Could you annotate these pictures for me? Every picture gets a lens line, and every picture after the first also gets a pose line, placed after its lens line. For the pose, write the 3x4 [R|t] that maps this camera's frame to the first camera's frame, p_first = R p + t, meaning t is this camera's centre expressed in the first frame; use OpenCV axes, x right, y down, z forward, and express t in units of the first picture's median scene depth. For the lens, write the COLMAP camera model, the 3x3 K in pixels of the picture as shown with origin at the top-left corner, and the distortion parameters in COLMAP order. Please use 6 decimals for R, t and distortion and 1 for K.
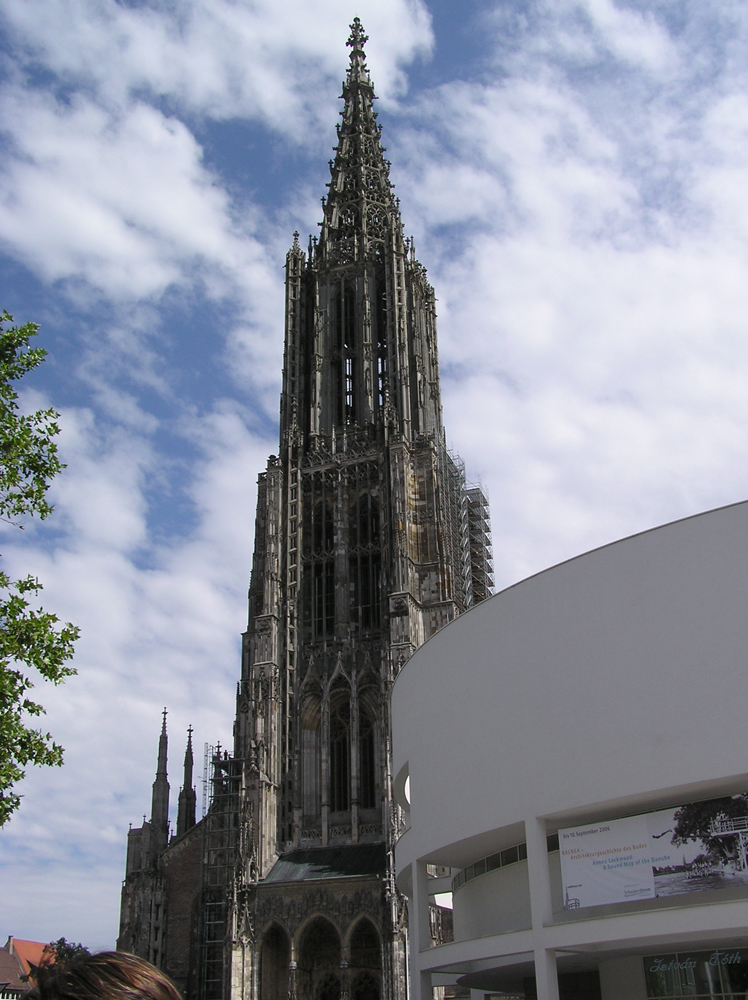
lens RADIAL K [[1167.0, 0, 374.5], [0, 1167.0, 516.7], [0, 0, 1]] dist [-0.201946, 0.370139]
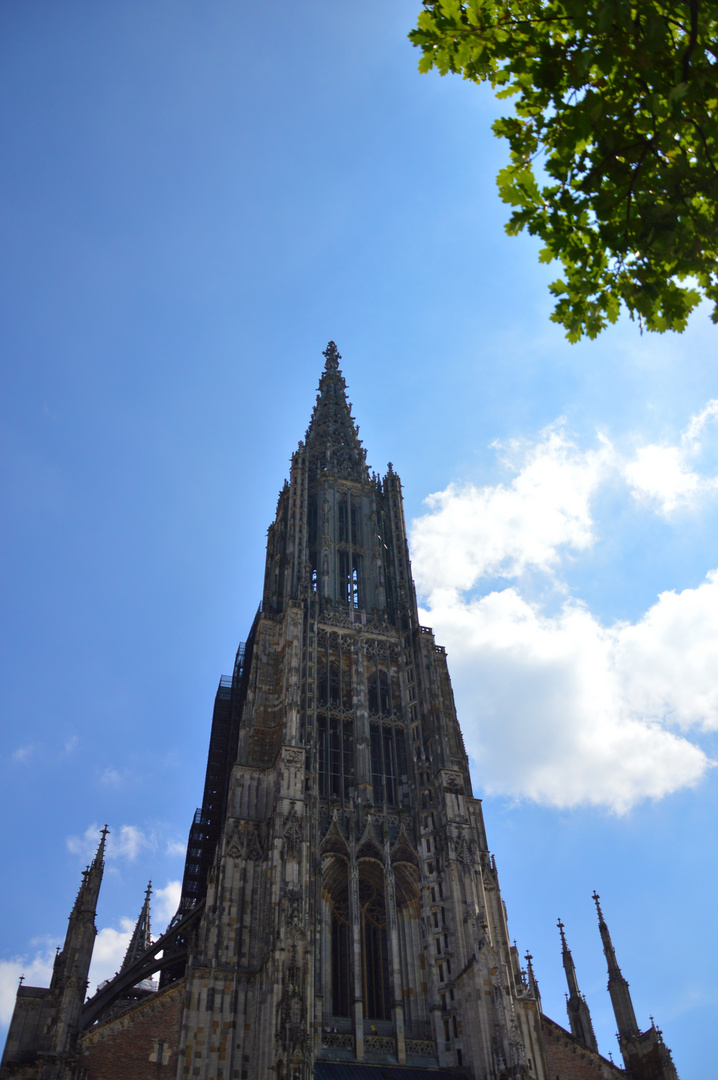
lens RADIAL K [[844.6, 0, 359.0], [0, 844.6, 540.0], [0, 0, 1]] dist [-0.008215, -0.044022]
pose [[0.797850, 0.454658, 0.395880, -0.378801], [-0.256612, 0.850342, -0.459423, 0.233741], [-0.545513, 0.264963, 0.795116, 0.460718]]
